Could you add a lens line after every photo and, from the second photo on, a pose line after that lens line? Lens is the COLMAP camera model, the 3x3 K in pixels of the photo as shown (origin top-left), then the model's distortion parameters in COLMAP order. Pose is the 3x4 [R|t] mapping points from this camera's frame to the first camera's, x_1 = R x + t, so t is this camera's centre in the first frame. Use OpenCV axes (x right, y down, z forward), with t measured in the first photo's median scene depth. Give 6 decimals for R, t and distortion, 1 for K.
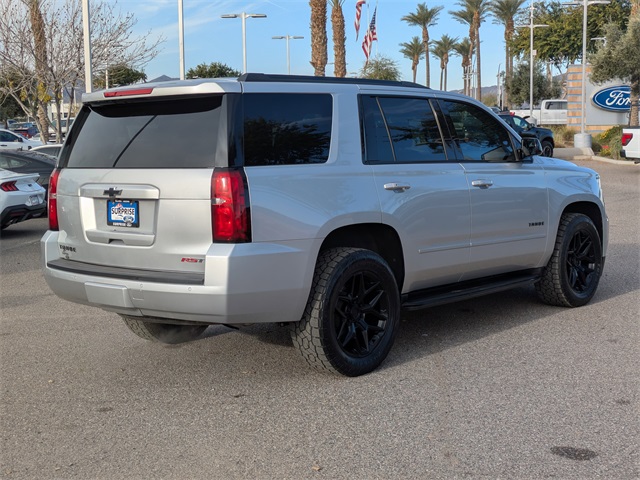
lens RADIAL K [[990.3, 0, 320.0], [0, 990.3, 240.0], [0, 0, 1]] dist [0.067574, 0.014569]
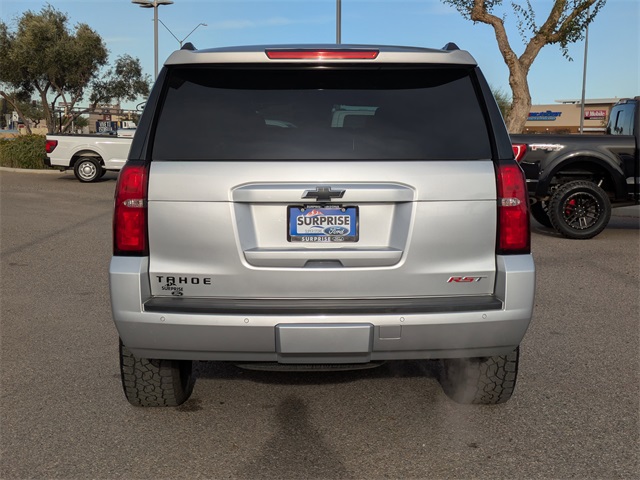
lens RADIAL K [[990.3, 0, 320.0], [0, 990.3, 240.0], [0, 0, 1]] dist [0.067574, 0.014569]
pose [[0.712089, -0.042973, 0.700773, -0.706426], [0.051202, 0.998646, 0.009211, -0.021908], [-0.700220, 0.029322, 0.713325, 0.495438]]
